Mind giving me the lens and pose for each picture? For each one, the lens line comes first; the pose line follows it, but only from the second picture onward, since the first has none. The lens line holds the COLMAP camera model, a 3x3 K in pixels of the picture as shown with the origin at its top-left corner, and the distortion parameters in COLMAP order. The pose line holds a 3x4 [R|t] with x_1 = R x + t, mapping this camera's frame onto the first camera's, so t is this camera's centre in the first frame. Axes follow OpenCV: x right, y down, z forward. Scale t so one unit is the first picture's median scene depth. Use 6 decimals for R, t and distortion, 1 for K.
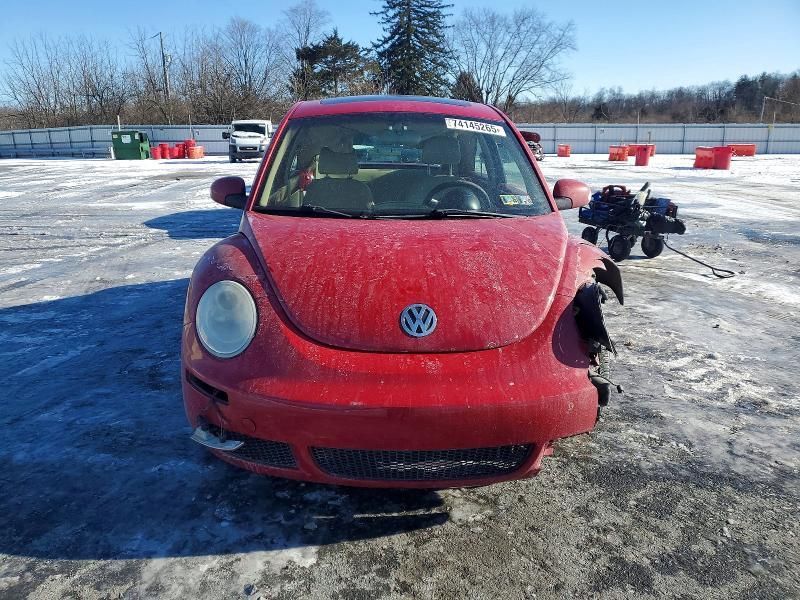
lens RADIAL K [[610.2, 0, 400.0], [0, 610.2, 300.0], [0, 0, 1]] dist [0.008604, 0.007448]
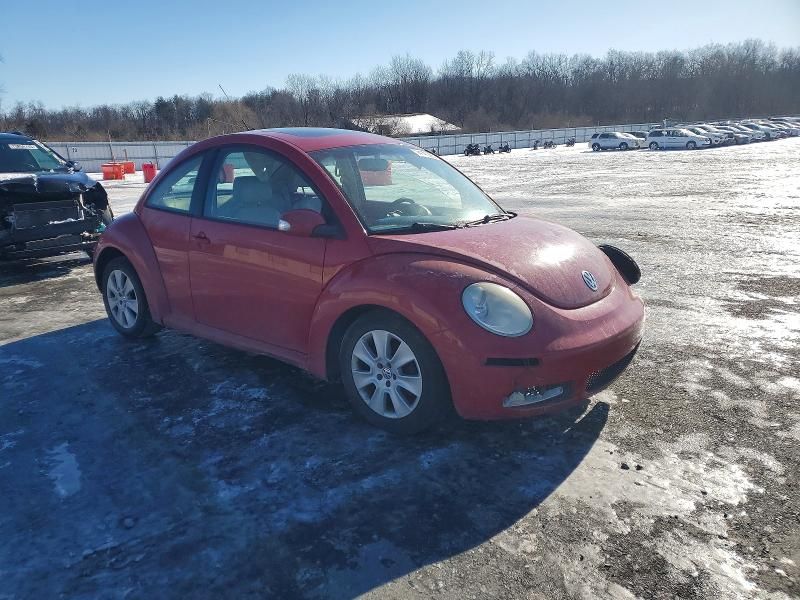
lens RADIAL K [[610.2, 0, 400.0], [0, 610.2, 300.0], [0, 0, 1]] dist [0.008604, 0.007448]
pose [[0.668302, -0.192748, 0.718485, -1.392252], [0.211916, 0.975158, 0.064490, -0.118541], [-0.713067, 0.109160, 0.692546, 0.270571]]
